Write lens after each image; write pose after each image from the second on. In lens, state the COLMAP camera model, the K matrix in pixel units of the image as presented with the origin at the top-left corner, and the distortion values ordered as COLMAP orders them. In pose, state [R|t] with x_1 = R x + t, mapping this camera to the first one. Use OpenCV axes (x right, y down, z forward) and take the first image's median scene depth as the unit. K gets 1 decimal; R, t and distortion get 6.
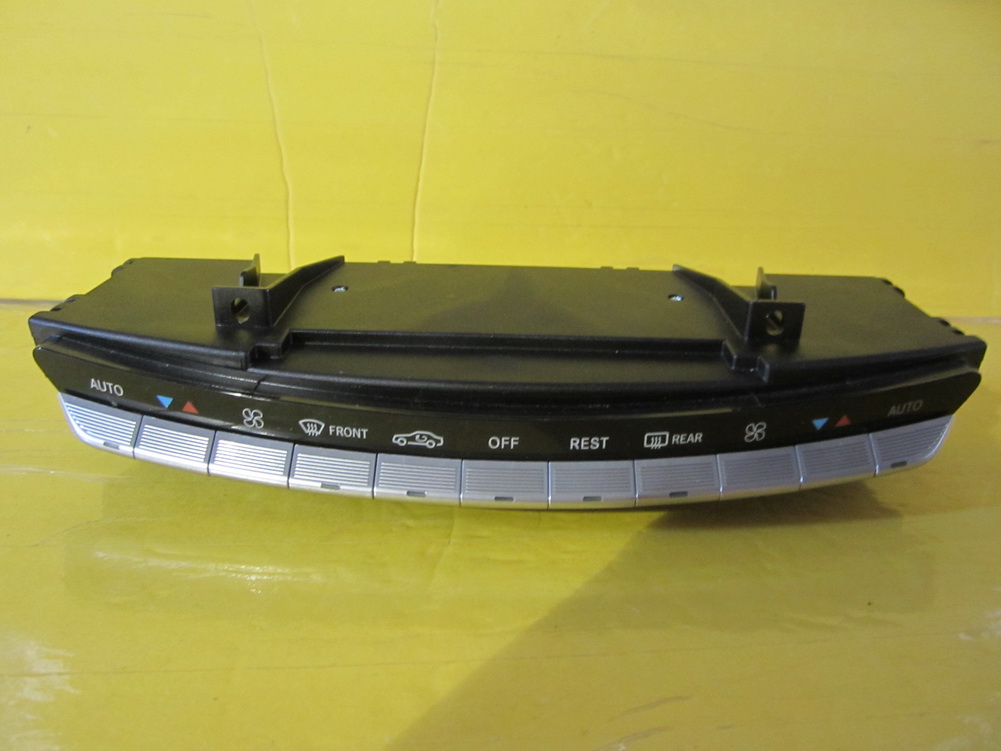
lens RADIAL K [[819.7, 0, 500.5], [0, 819.7, 375.5], [0, 0, 1]] dist [-0.051537, -0.002490]
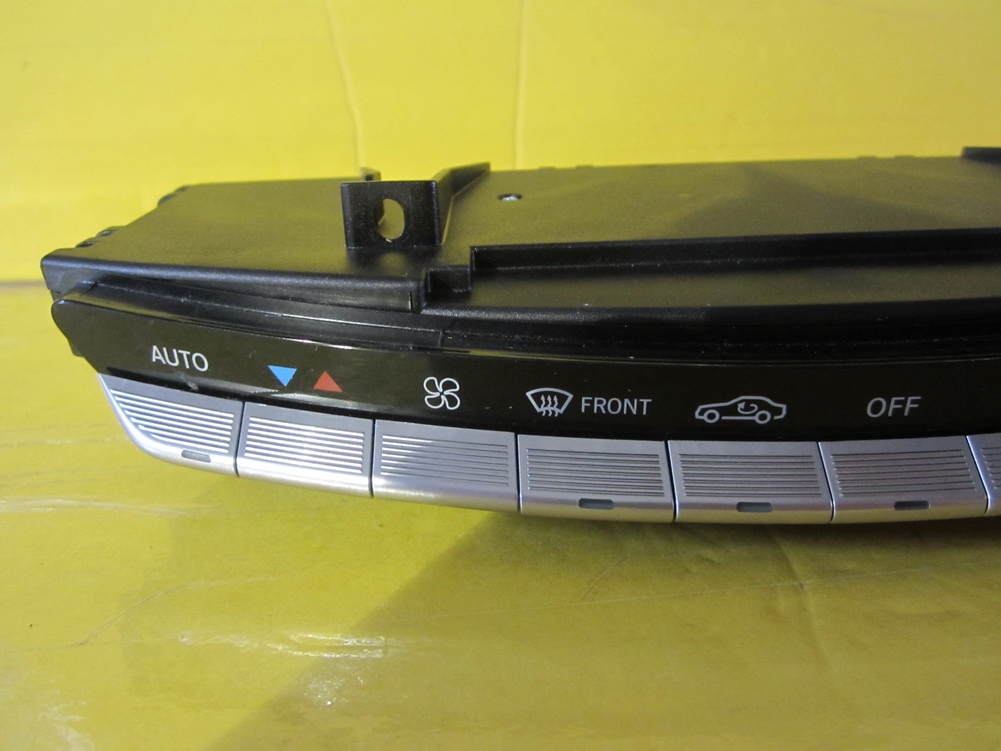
lens RADIAL K [[819.7, 0, 500.5], [0, 819.7, 375.5], [0, 0, 1]] dist [-0.051537, -0.002490]
pose [[0.997924, -0.062671, -0.014852, -0.246217], [0.062830, 0.997969, 0.010519, 0.035690], [0.014162, -0.011431, 0.999834, 0.412521]]
